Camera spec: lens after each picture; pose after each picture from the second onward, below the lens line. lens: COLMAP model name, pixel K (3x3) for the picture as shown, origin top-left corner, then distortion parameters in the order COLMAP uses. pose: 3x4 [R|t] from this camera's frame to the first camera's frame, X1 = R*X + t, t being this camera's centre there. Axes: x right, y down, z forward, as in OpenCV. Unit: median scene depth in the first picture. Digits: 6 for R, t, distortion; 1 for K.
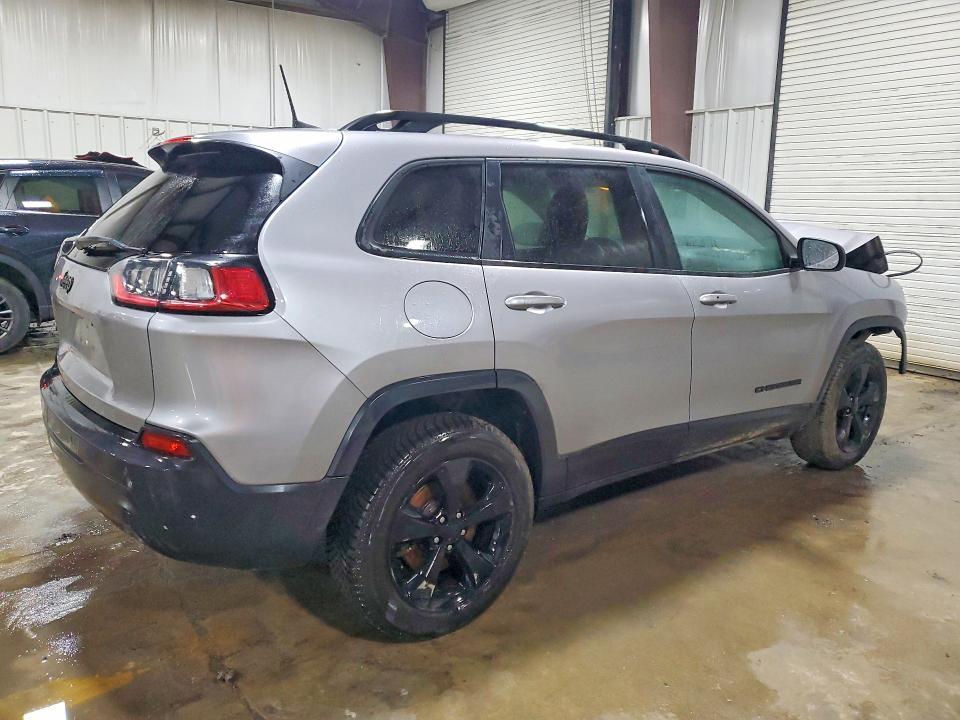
lens RADIAL K [[768.9, 0, 480.0], [0, 768.9, 360.0], [0, 0, 1]] dist [0.005196, 0.009783]
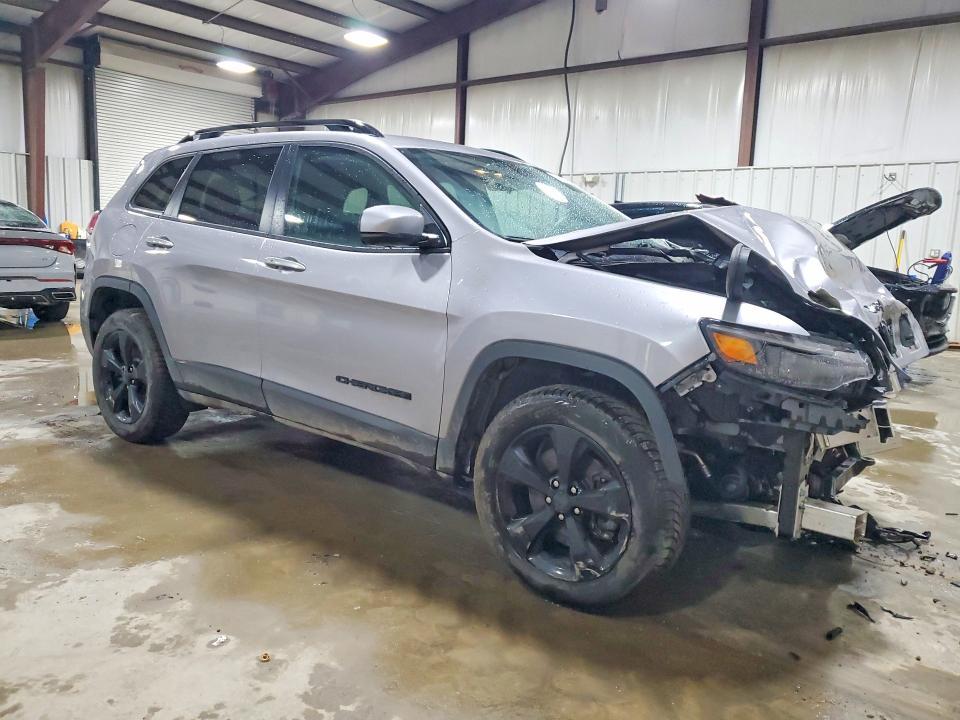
lens RADIAL K [[771.1, 0, 495.0], [0, 771.1, 346.1], [0, 0, 1]] dist [0.004523, 0.001119]
pose [[0.253347, 0.131499, -0.958396, 1.342703], [-0.241830, 0.967871, 0.068873, -0.109288], [0.936661, 0.214320, 0.277008, 0.981176]]
